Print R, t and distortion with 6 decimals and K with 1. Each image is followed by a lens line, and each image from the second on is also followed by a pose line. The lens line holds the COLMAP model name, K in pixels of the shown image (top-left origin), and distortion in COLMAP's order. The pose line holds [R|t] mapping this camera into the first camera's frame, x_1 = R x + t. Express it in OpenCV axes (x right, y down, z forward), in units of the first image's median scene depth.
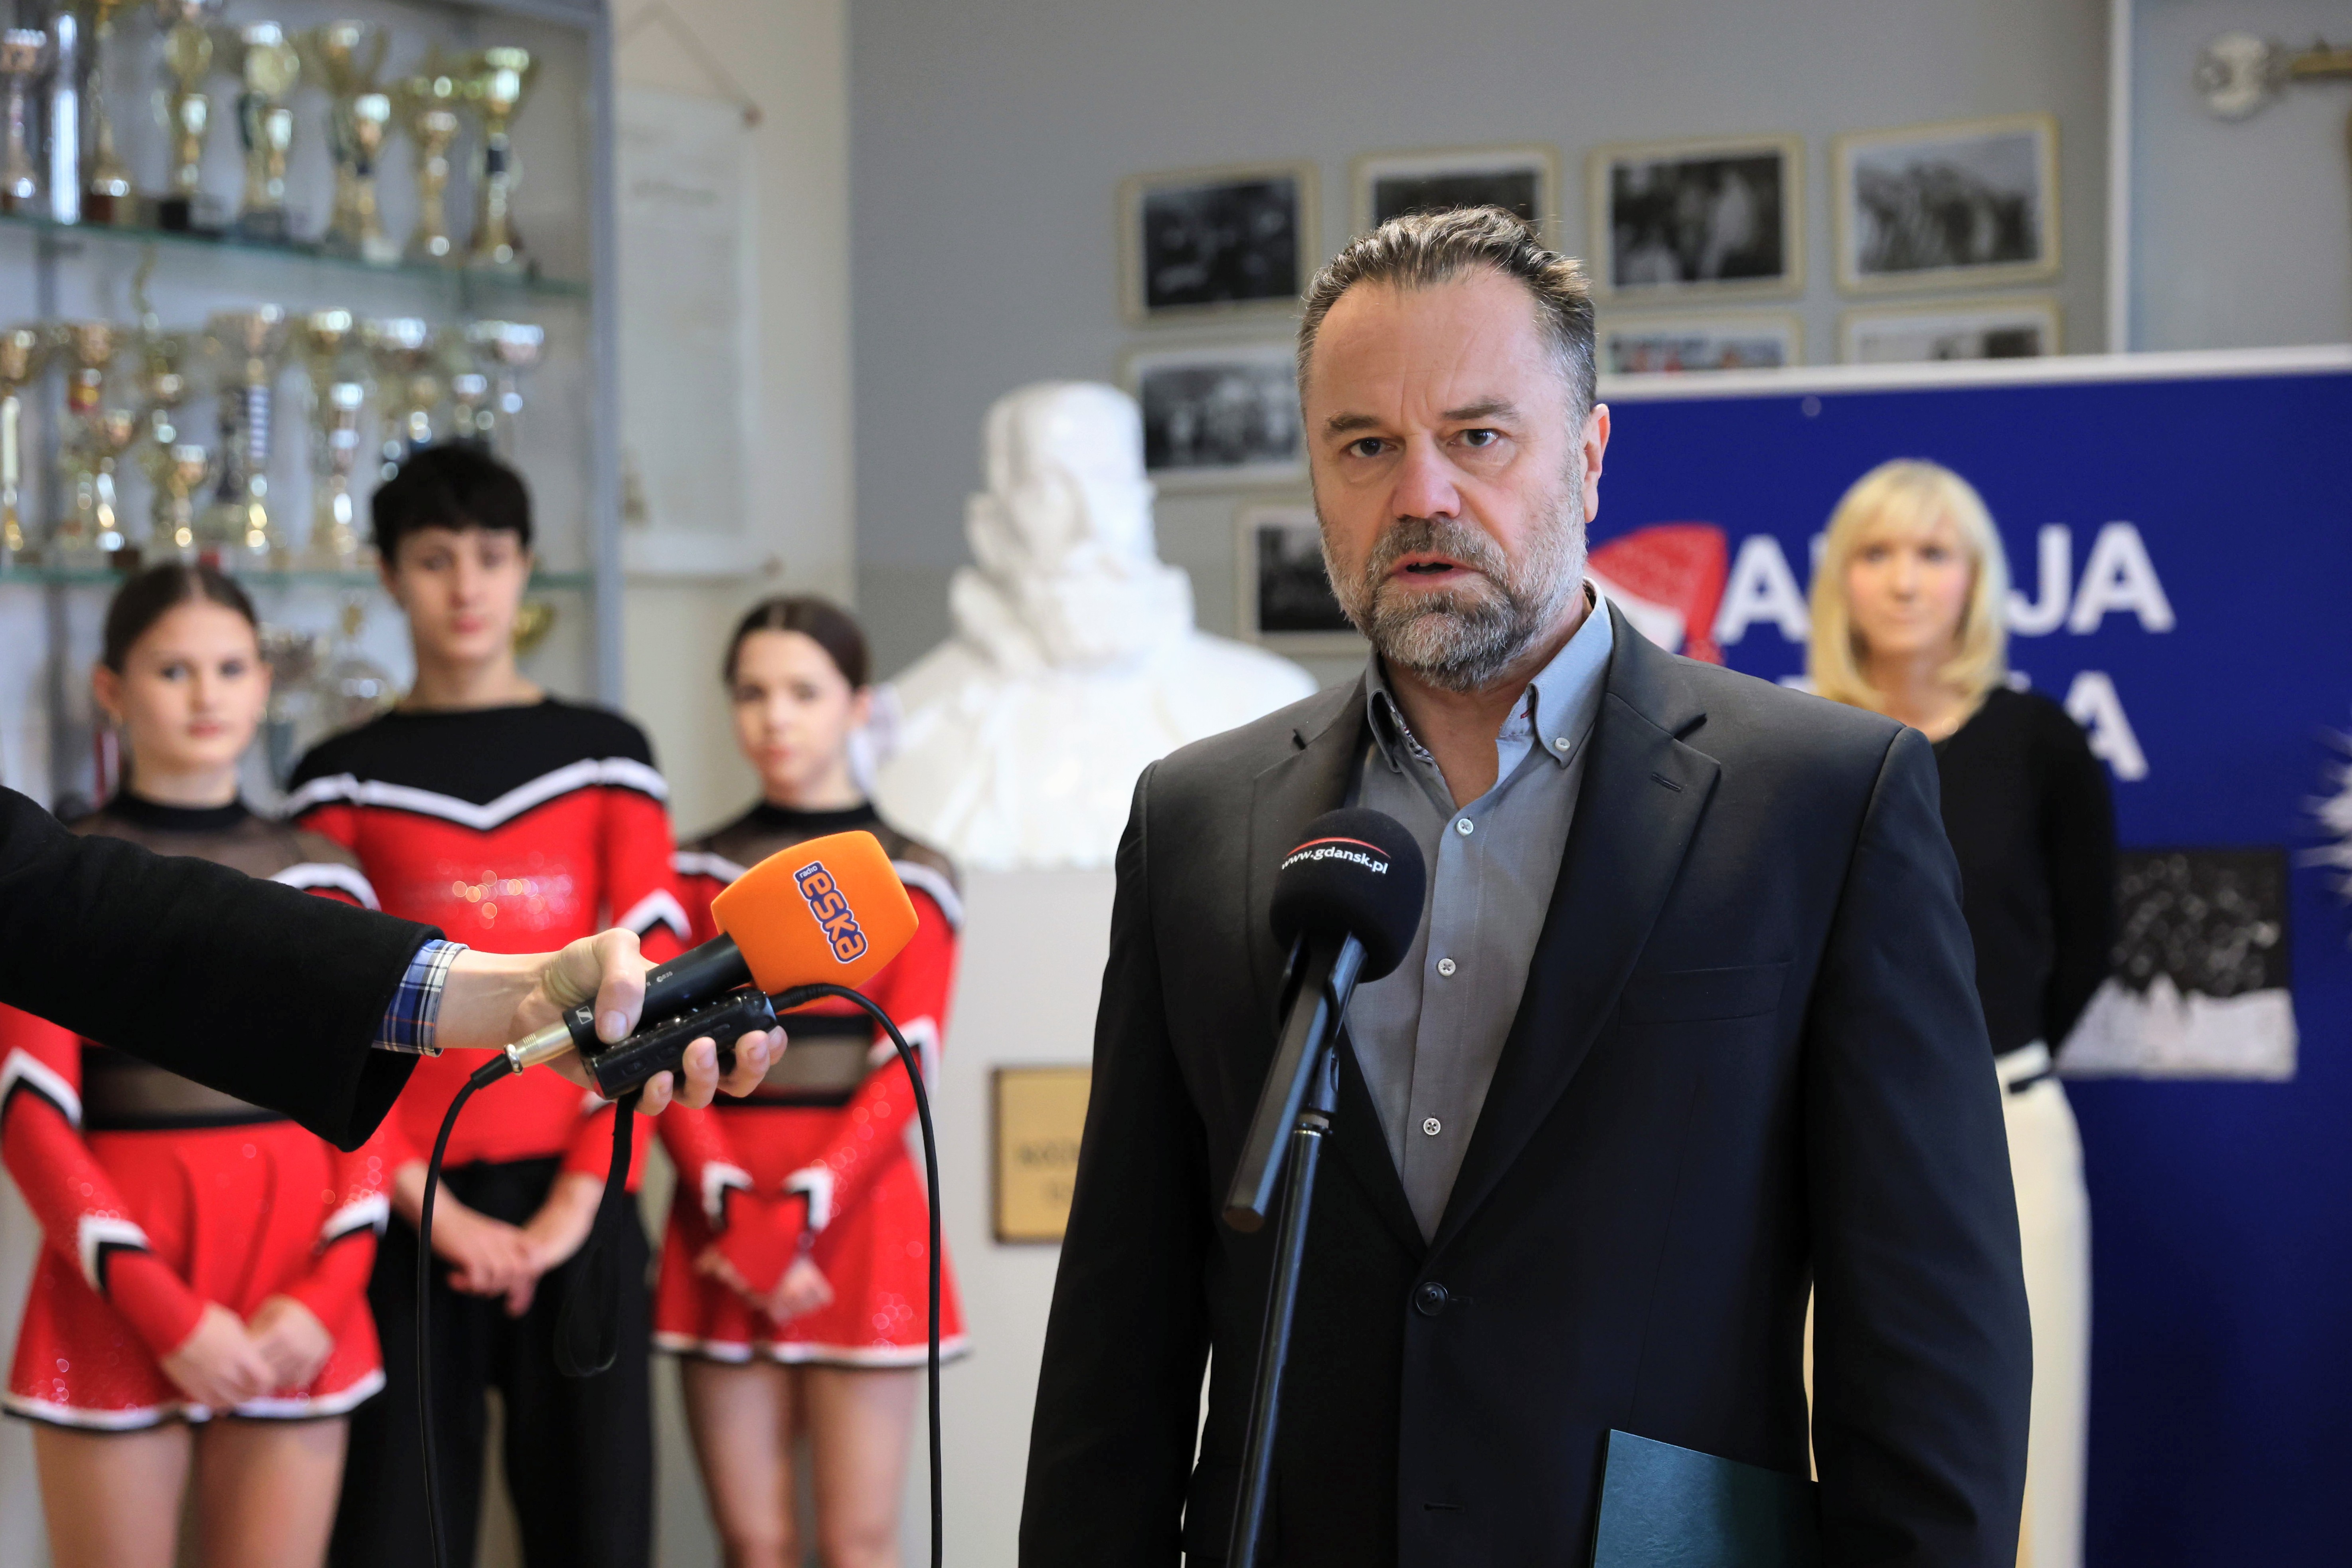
lens RADIAL K [[3973.6, 0, 1169.6], [0, 3973.6, 773.4], [0, 0, 1]] dist [0.116778, 0.000000]
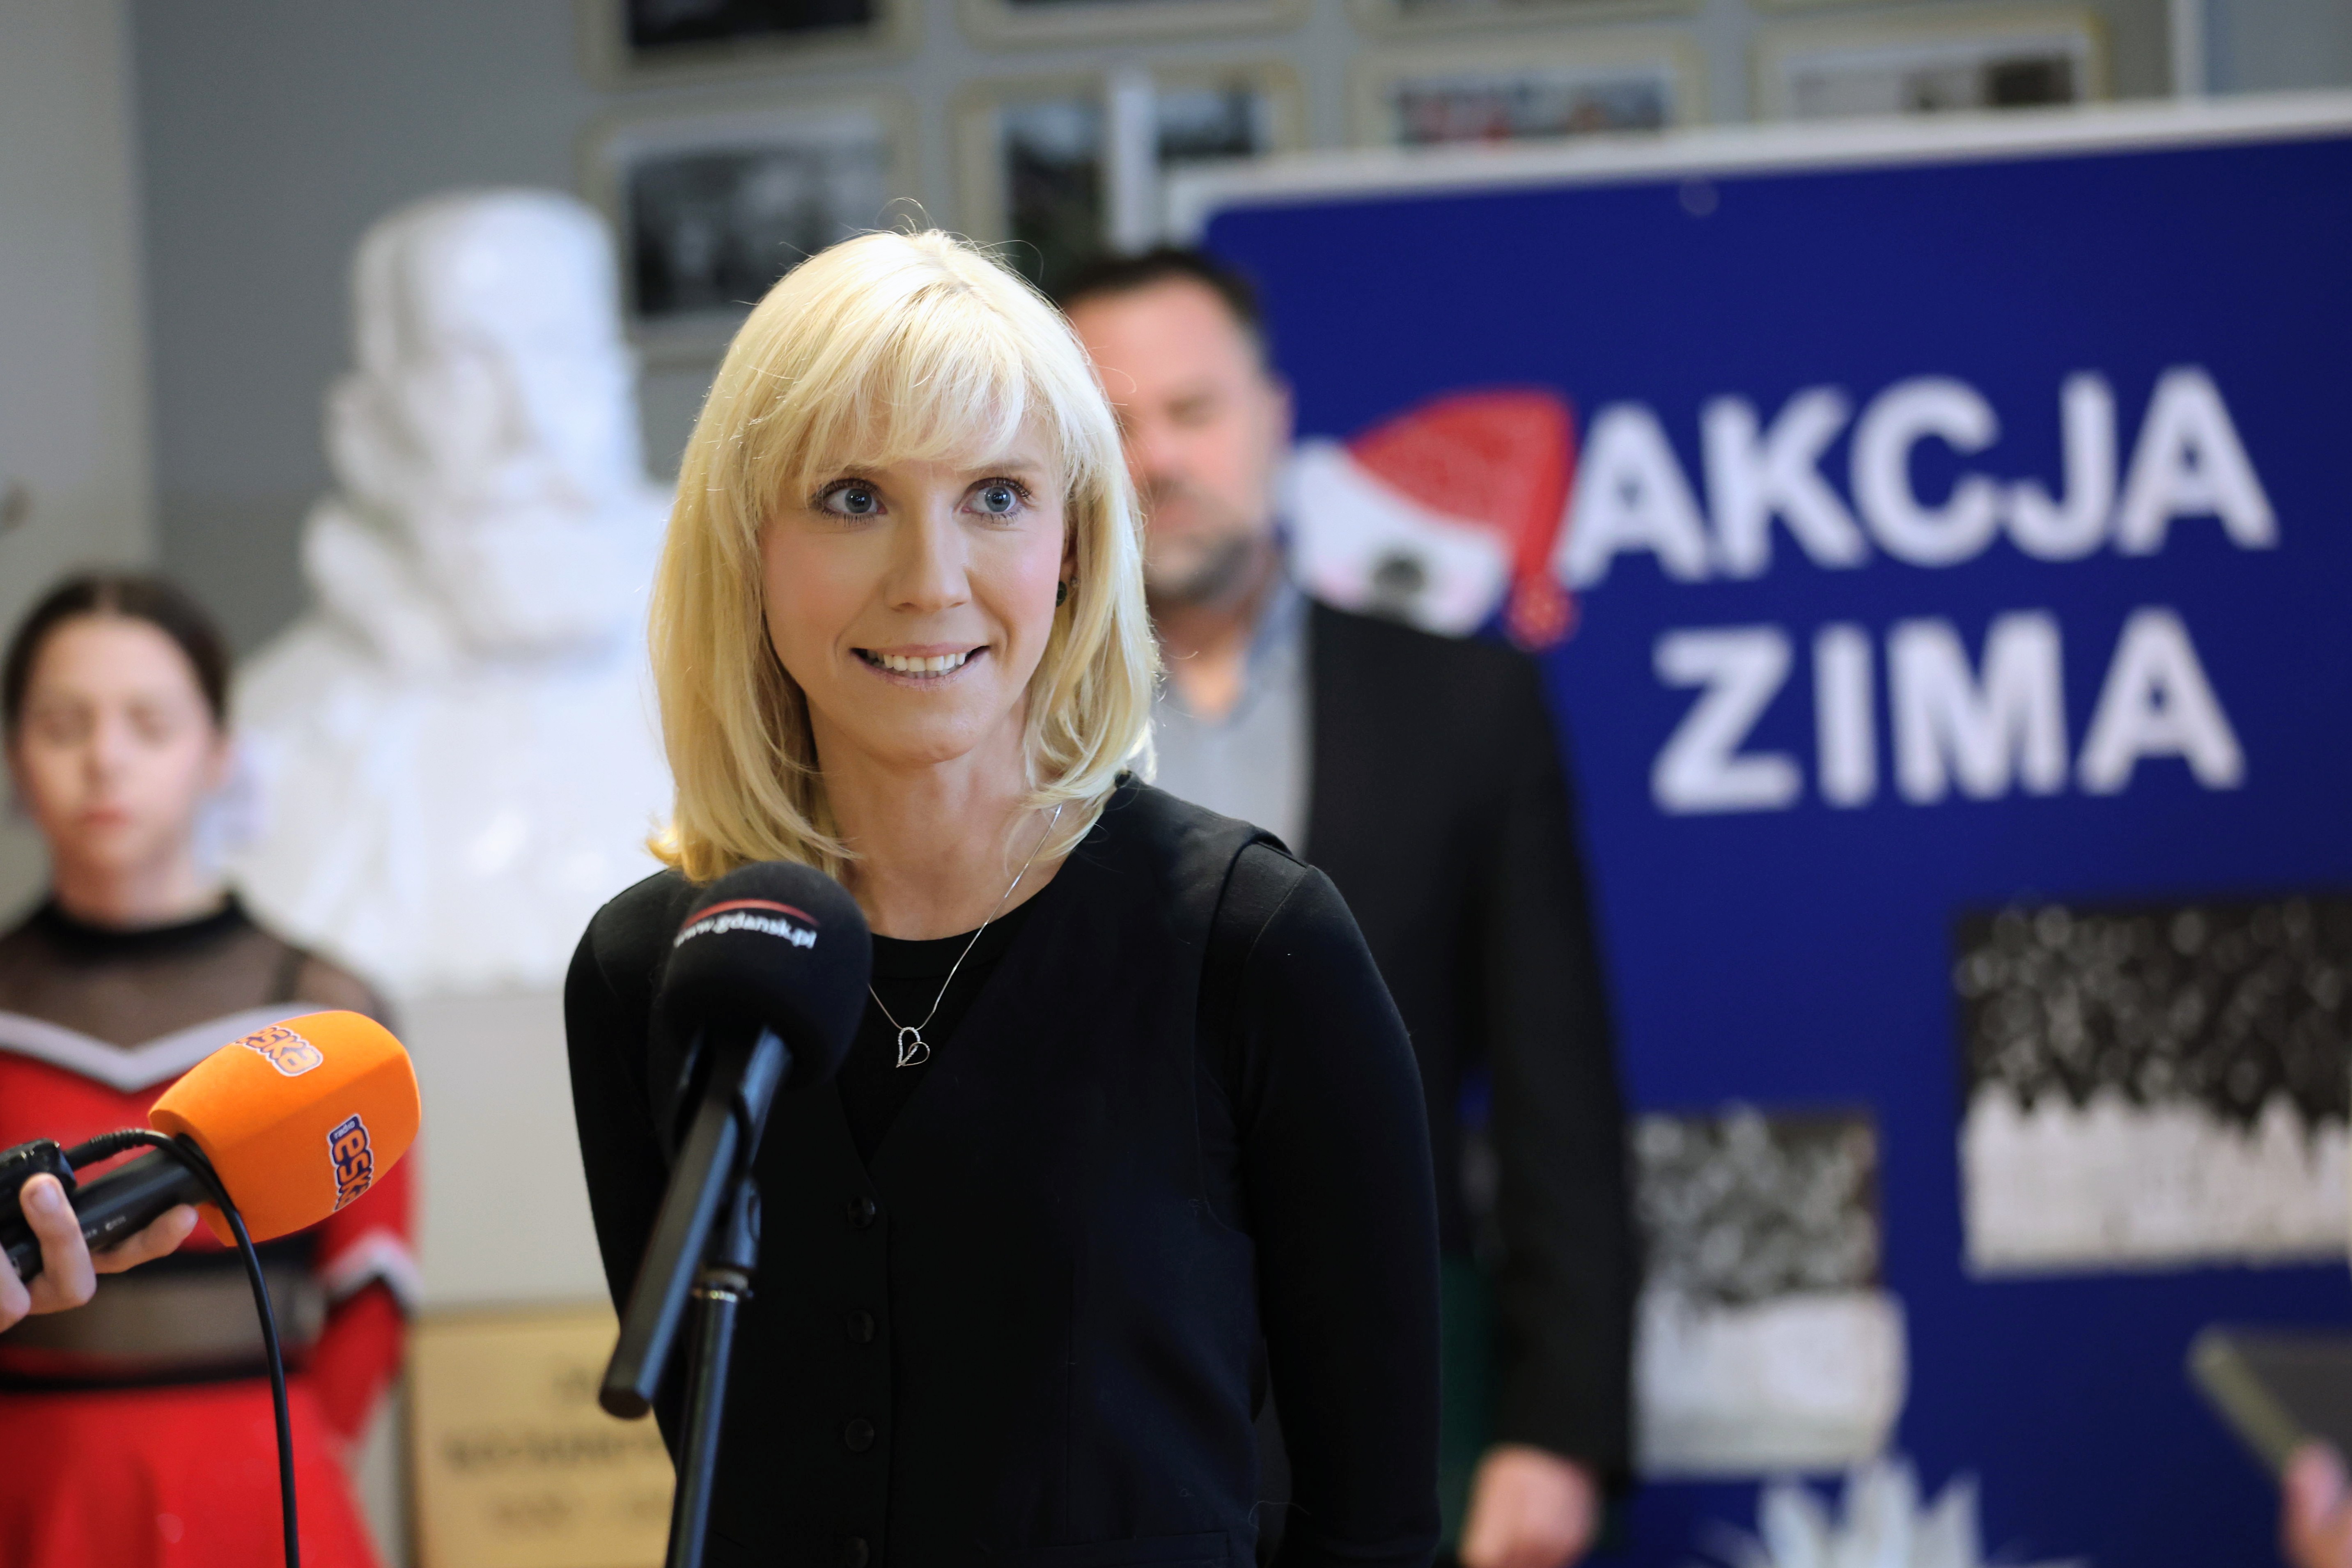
lens RADIAL K [[7642.4, 0, 1183.0], [0, 7642.4, 786.9], [0, 0, 1]] dist [0.026366, 0.000000]
pose [[0.998367, -0.033463, 0.046295, 0.024025], [0.033677, 0.999425, -0.003851, 0.001235], [-0.046140, 0.005404, 0.998920, -0.182096]]
